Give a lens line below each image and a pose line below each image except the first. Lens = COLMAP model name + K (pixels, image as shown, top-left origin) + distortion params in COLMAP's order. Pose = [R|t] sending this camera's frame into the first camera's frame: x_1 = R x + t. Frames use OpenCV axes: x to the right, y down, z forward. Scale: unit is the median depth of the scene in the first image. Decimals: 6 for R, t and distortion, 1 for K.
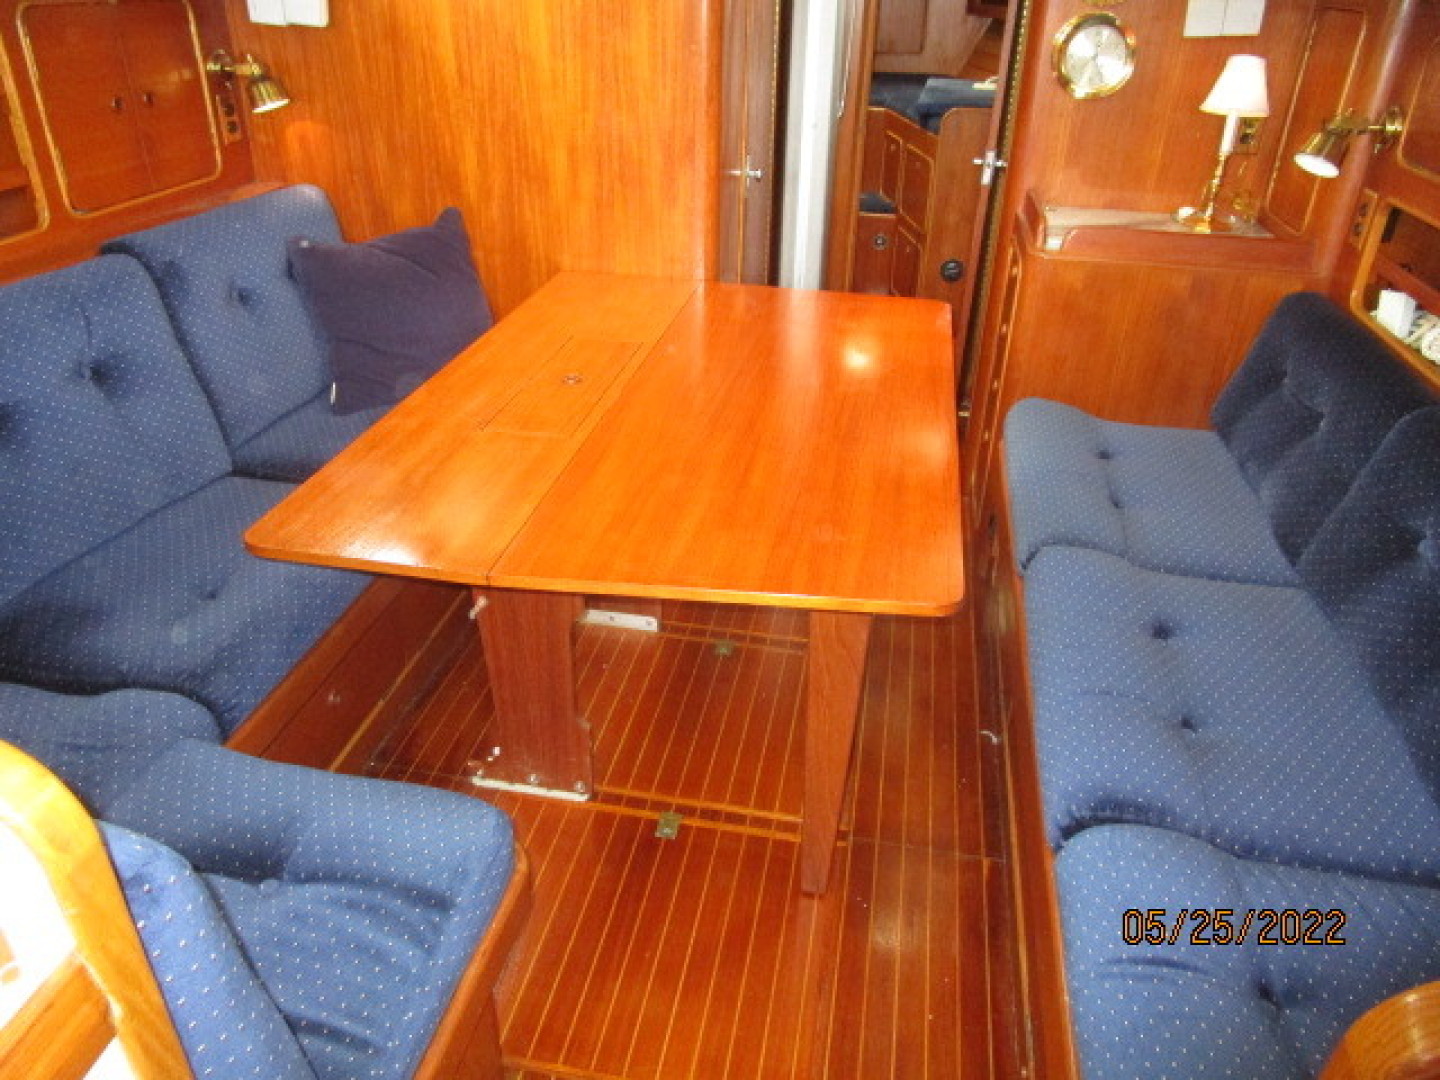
lens RADIAL K [[1043.7, 0, 720.0], [0, 1043.7, 540.0], [0, 0, 1]] dist [-0.008271, -0.004863]
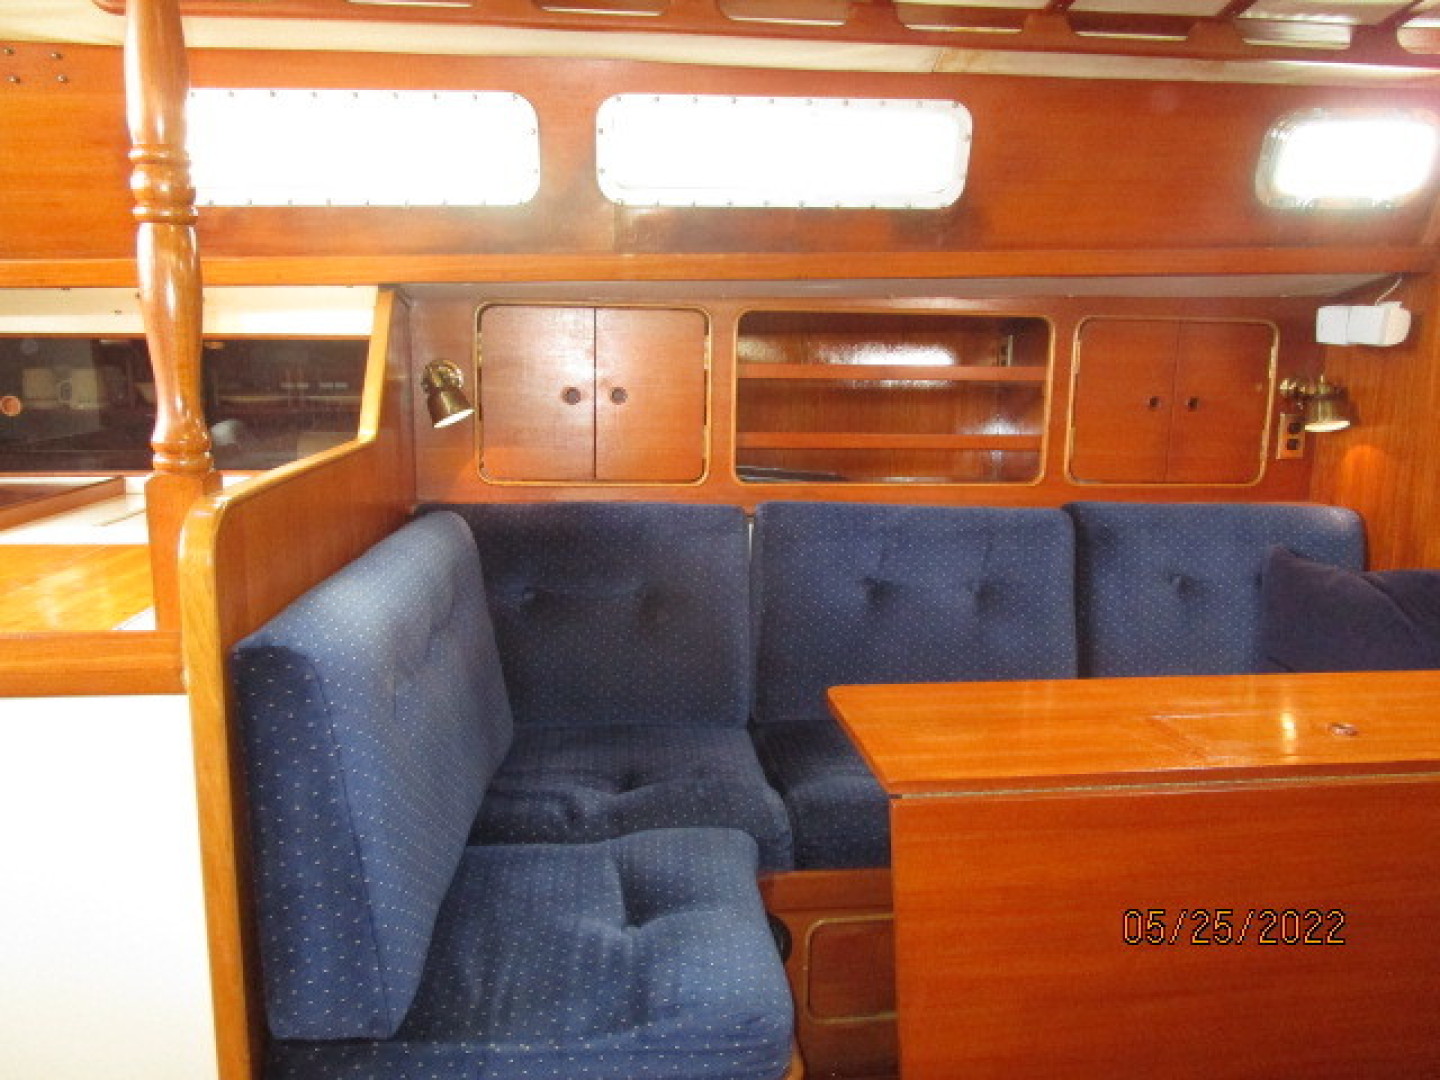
lens RADIAL K [[1043.7, 0, 720.0], [0, 1043.7, 540.0], [0, 0, 1]] dist [-0.008271, -0.004863]
pose [[0.300862, 0.146531, -0.942343, 0.383098], [-0.479505, 0.877381, -0.016662, -0.045950], [0.824352, 0.456871, 0.334233, 0.312267]]
